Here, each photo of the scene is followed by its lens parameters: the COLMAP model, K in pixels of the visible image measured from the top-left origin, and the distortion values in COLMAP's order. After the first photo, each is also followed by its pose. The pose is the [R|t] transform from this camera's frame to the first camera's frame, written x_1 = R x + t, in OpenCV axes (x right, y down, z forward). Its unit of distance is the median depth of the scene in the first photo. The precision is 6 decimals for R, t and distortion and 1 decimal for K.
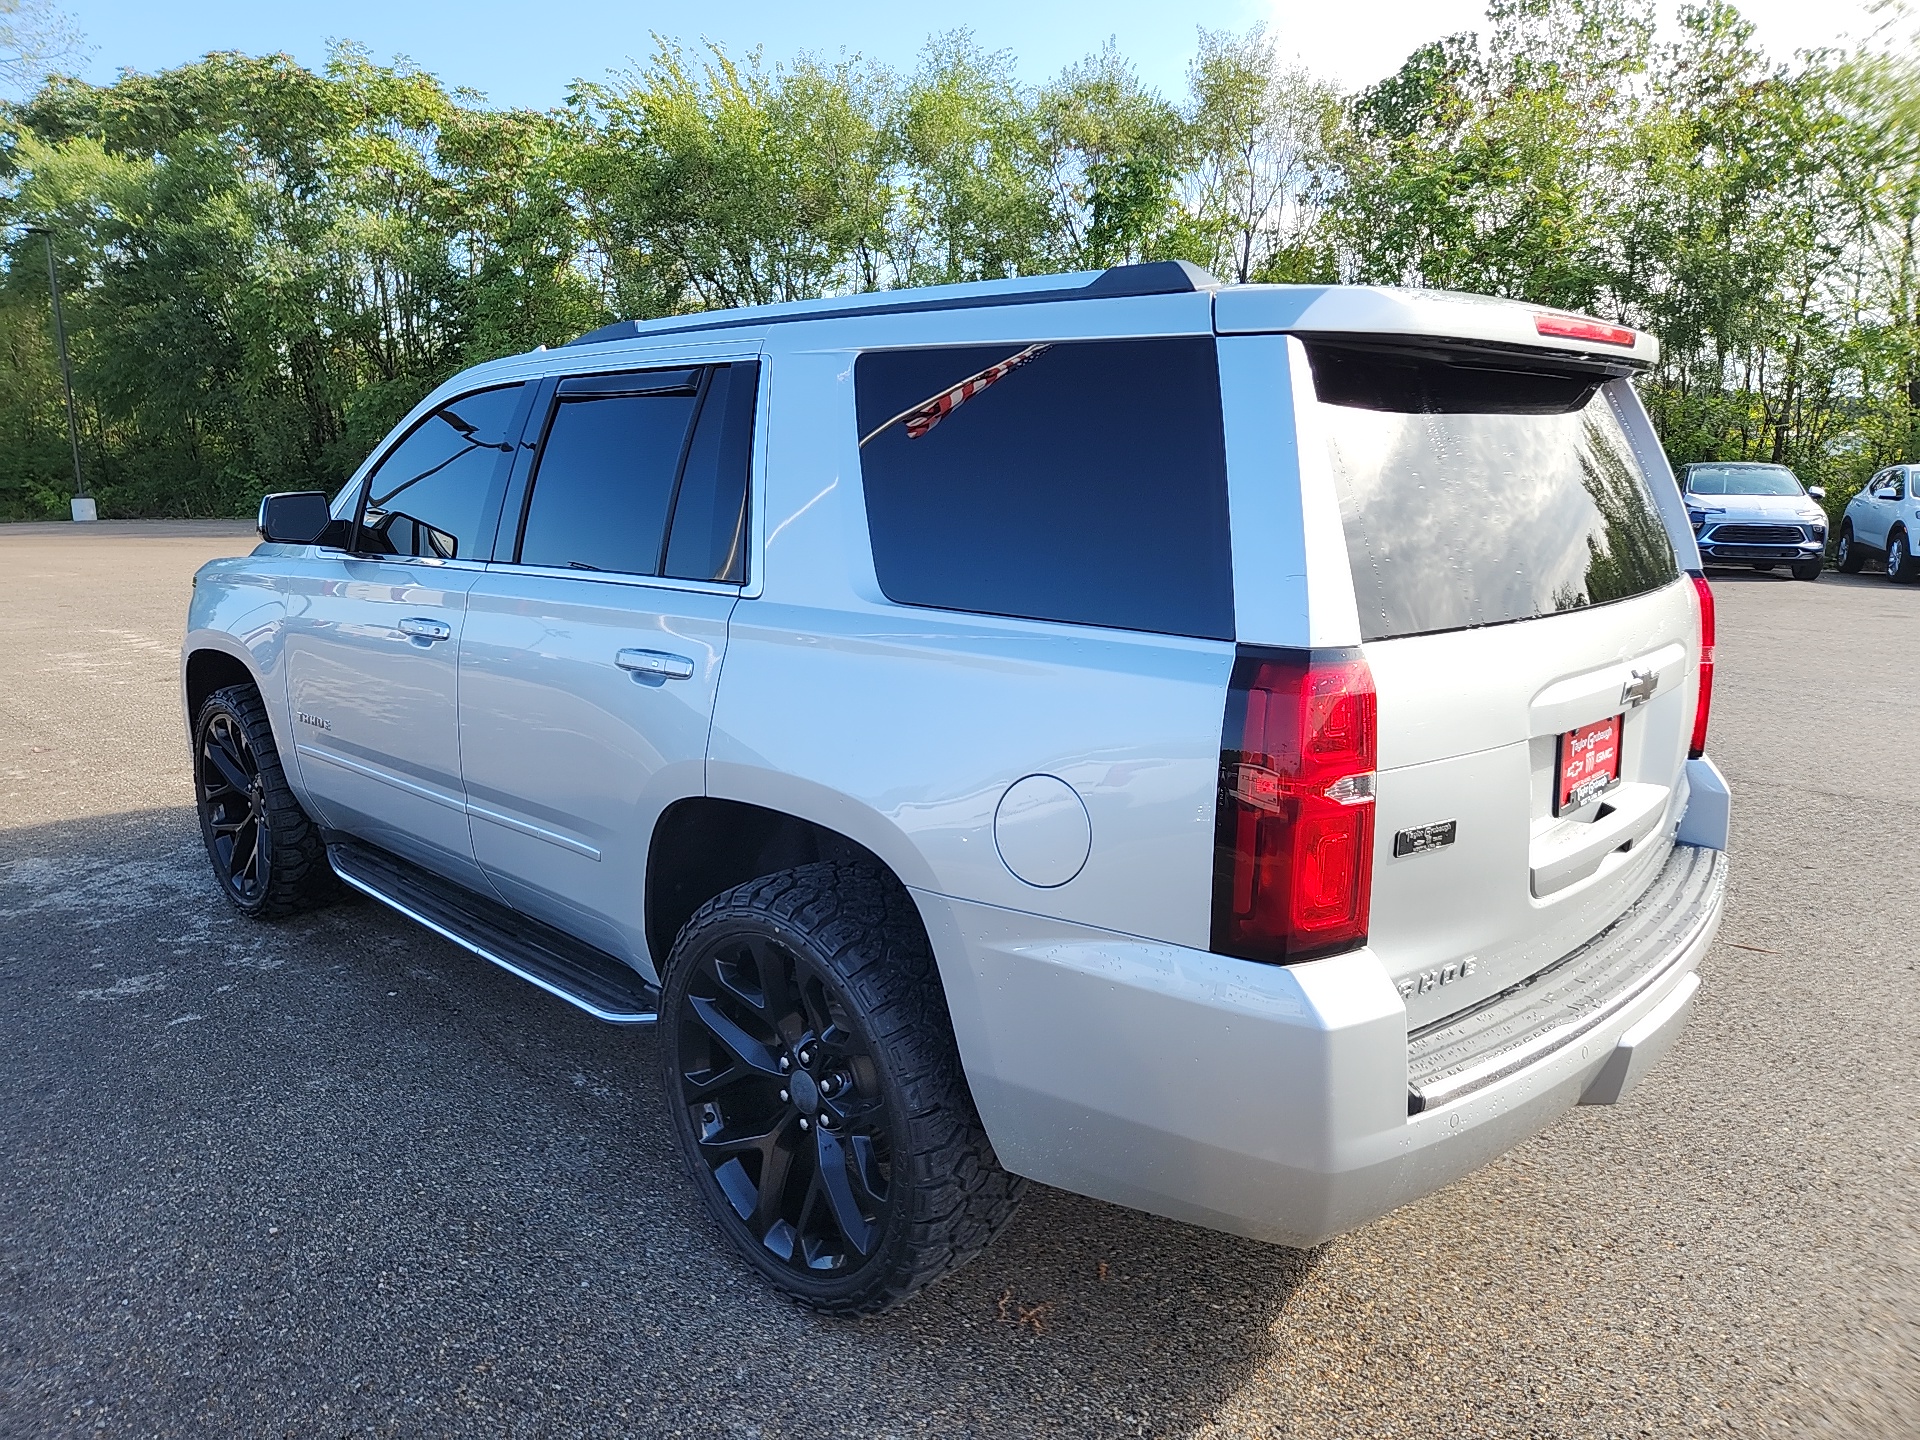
lens RADIAL K [[1275.8, 0, 933.6], [0, 1275.8, 711.2], [0, 0, 1]] dist [0.076153, -0.061427]
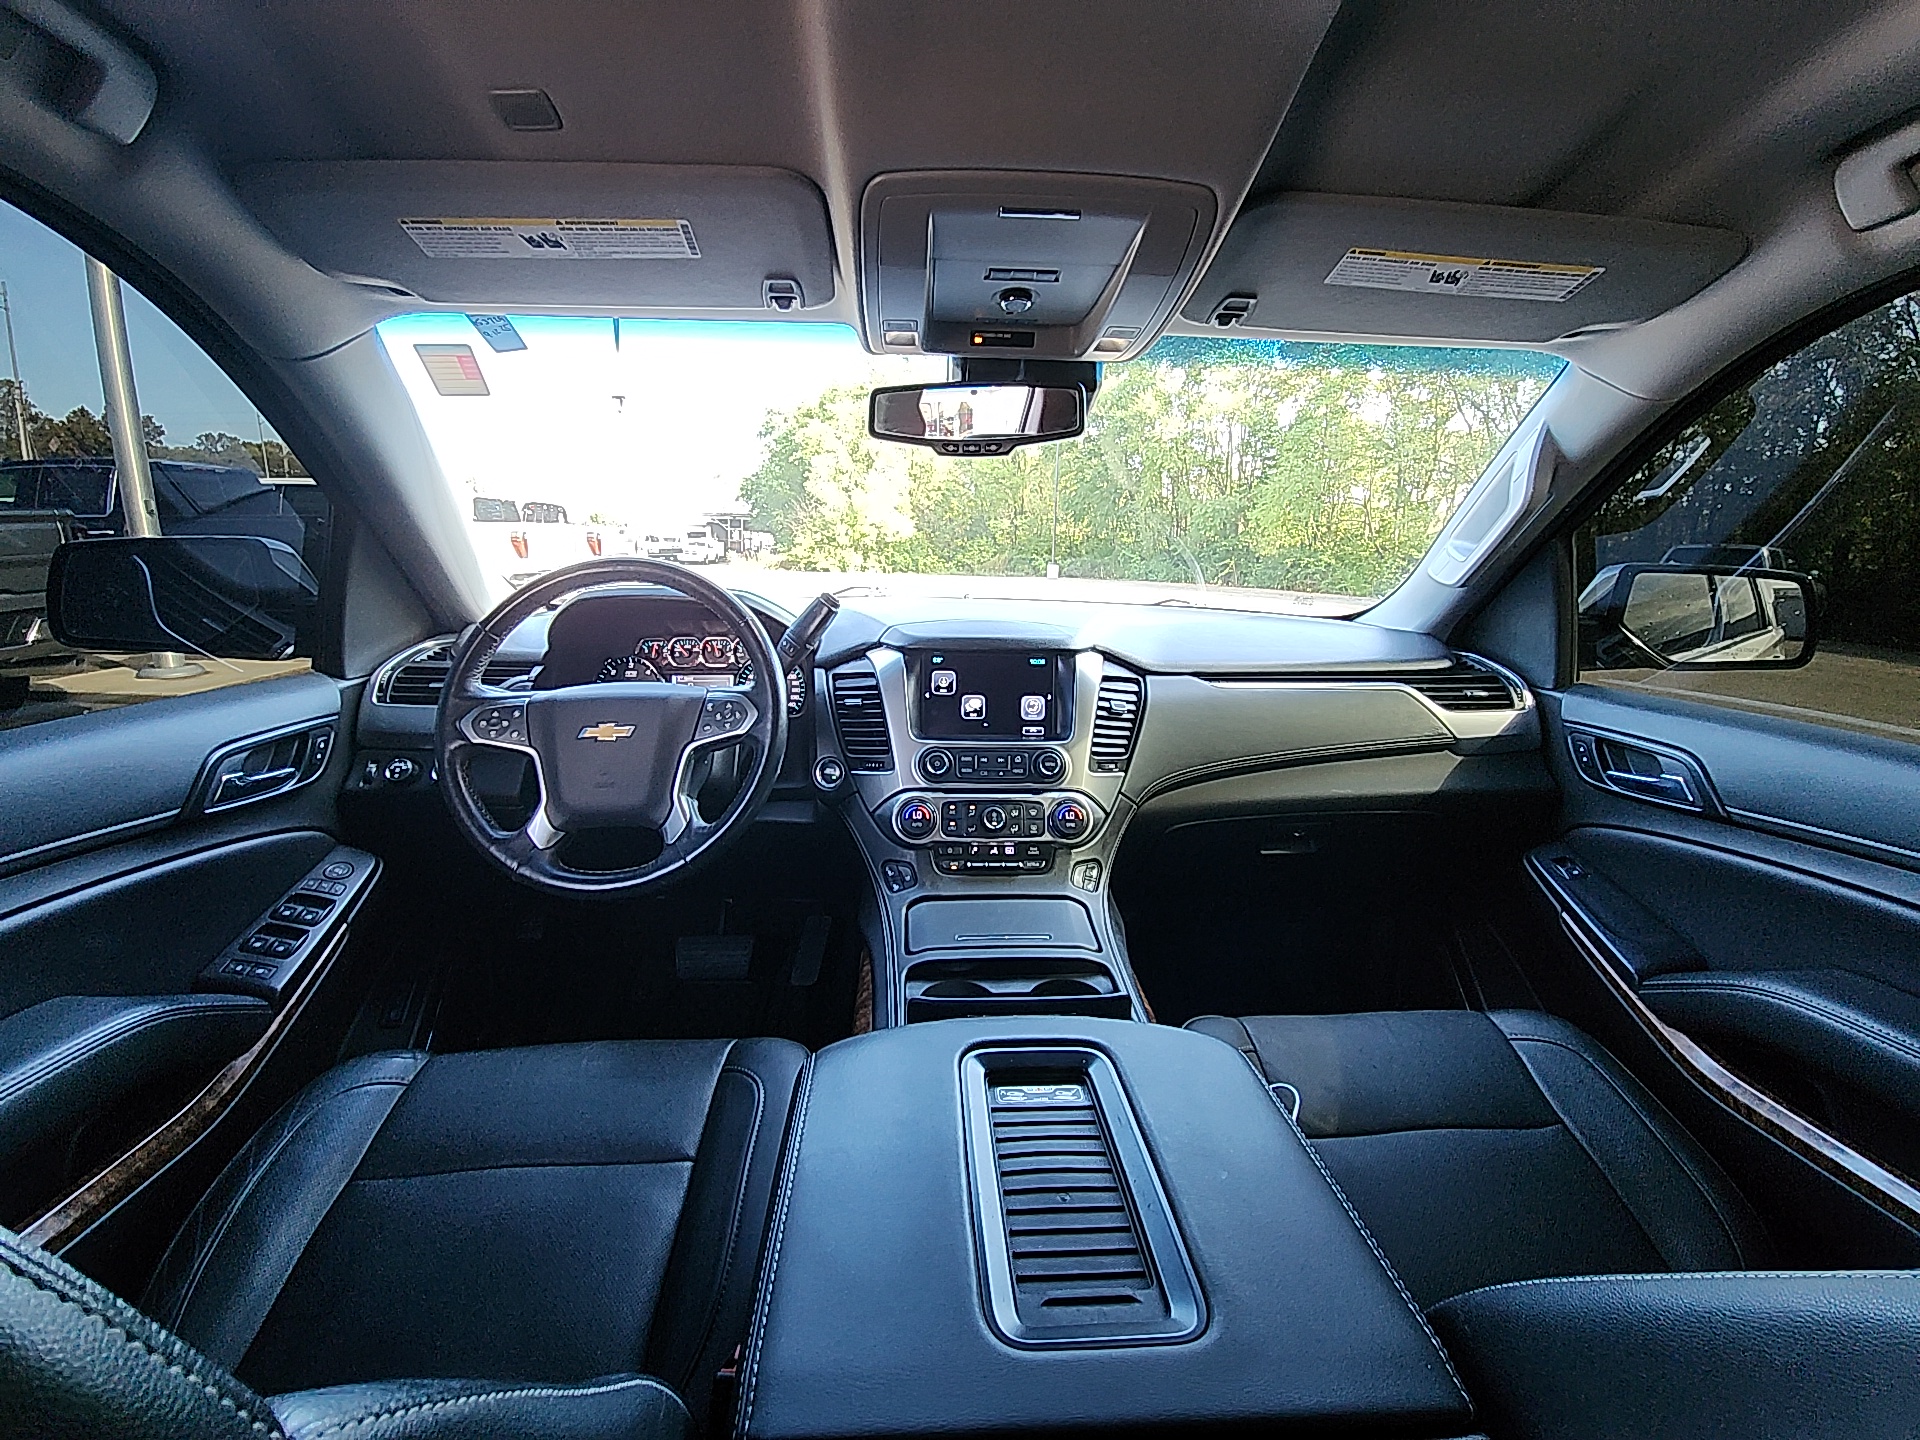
lens RADIAL K [[771.1, 0, 958.2], [0, 771.1, 704.1], [0, 0, 1]] dist [0.014477, -0.011386]
pose [[0.745718, 0.153946, -0.648233, -0.013718], [-0.151309, 0.986649, 0.060250, -0.016292], [0.648853, 0.053154, 0.759055, 0.097950]]
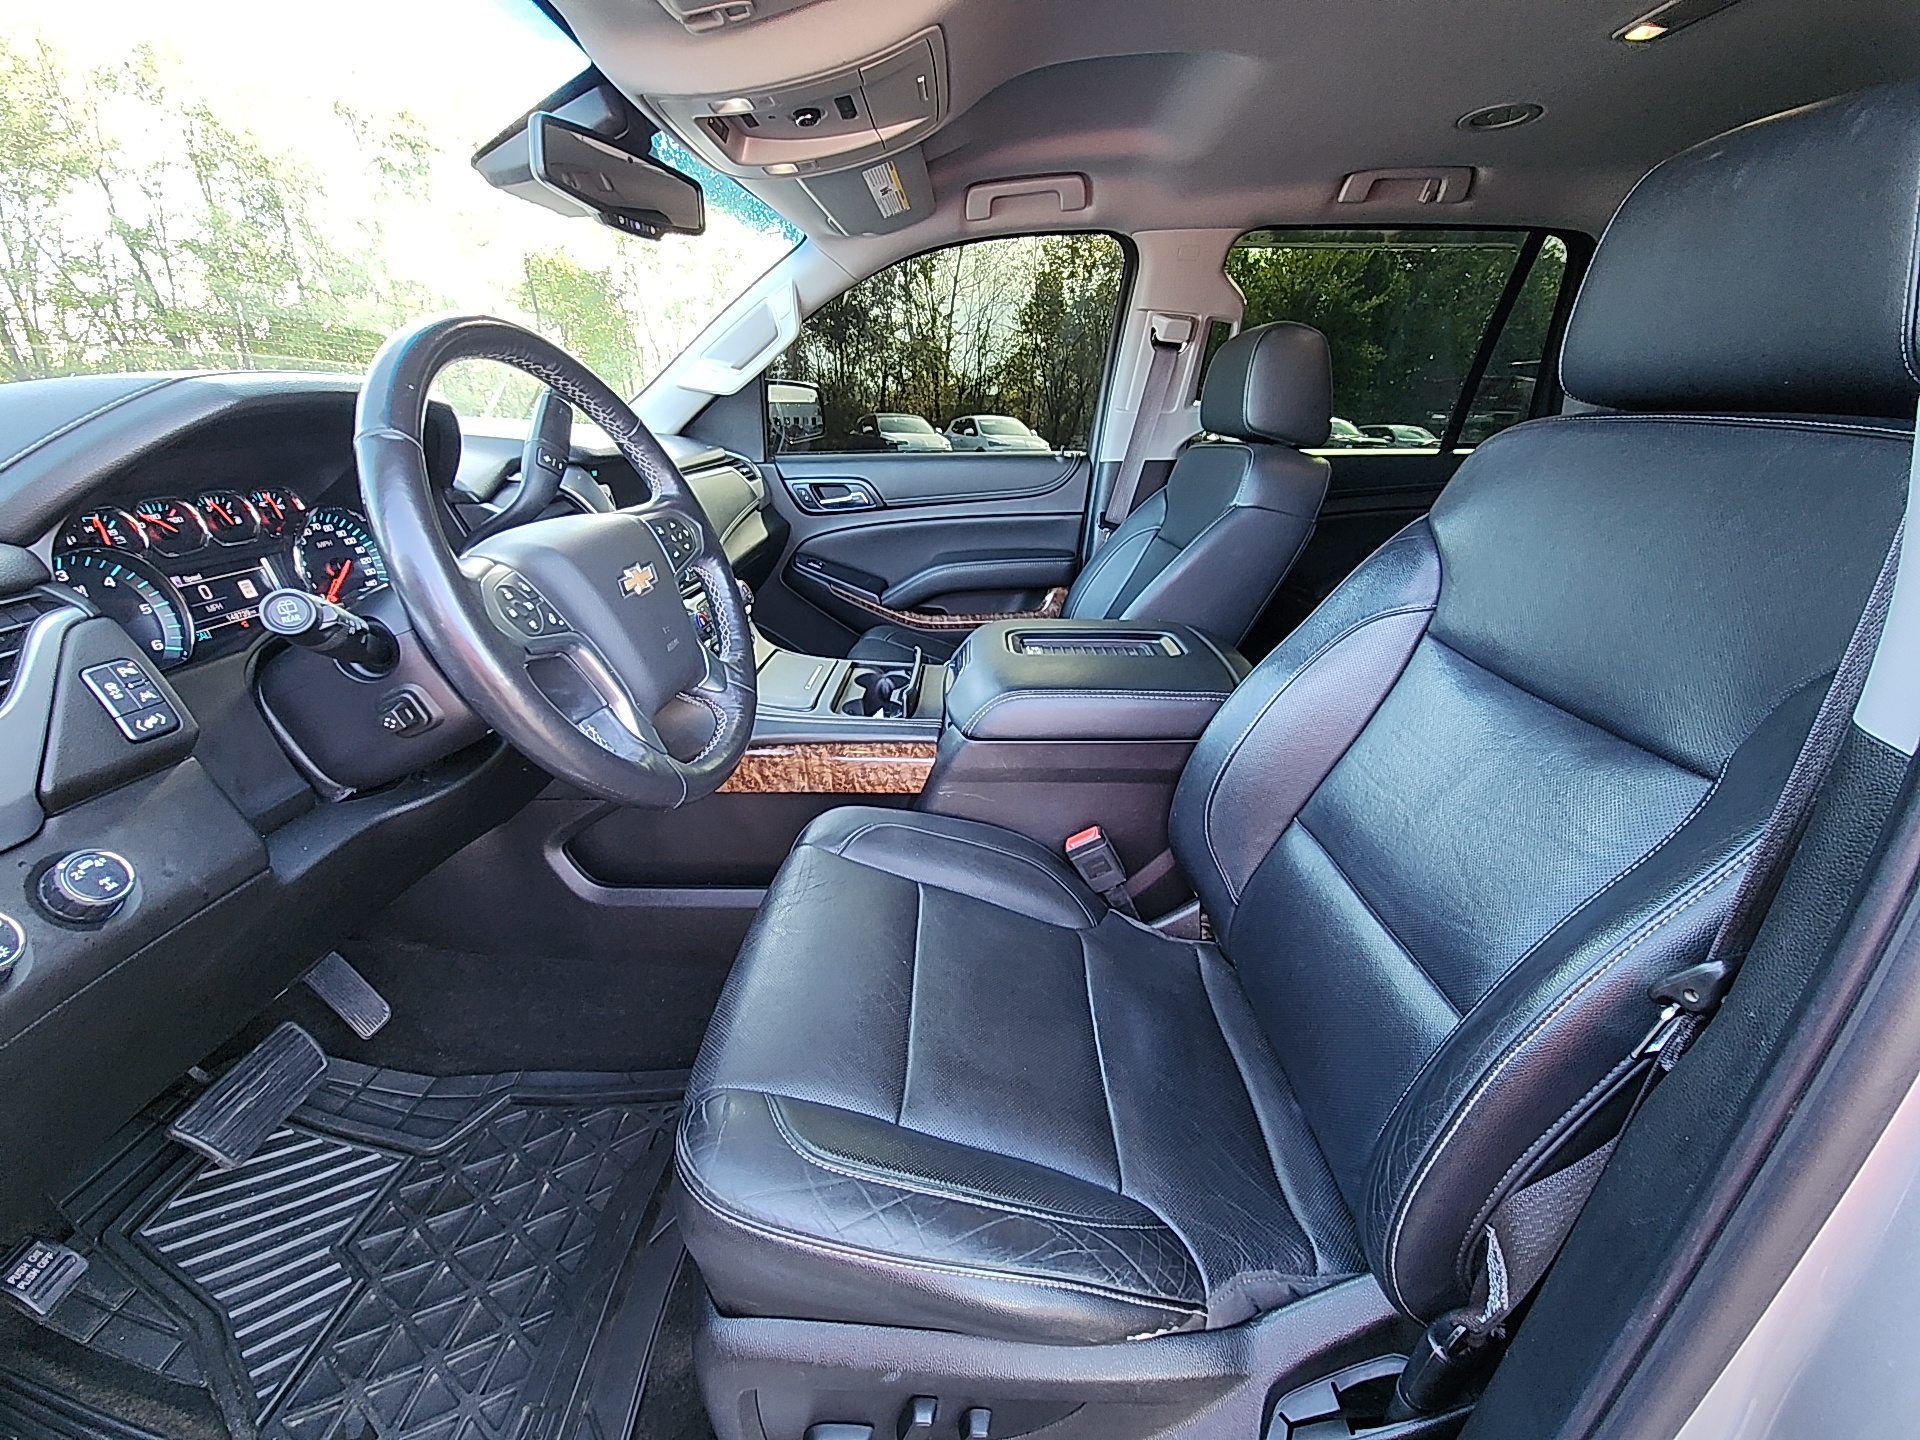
lens RADIAL K [[771.1, 0, 949.0], [0, 771.1, 701.0], [0, 0, 1]] dist [0.014477, -0.011386]
pose [[0.729023, -0.227713, 0.645502, -0.039217], [0.120648, 0.971025, 0.206288, -0.013020], [-0.673773, -0.072510, 0.735372, 0.092416]]
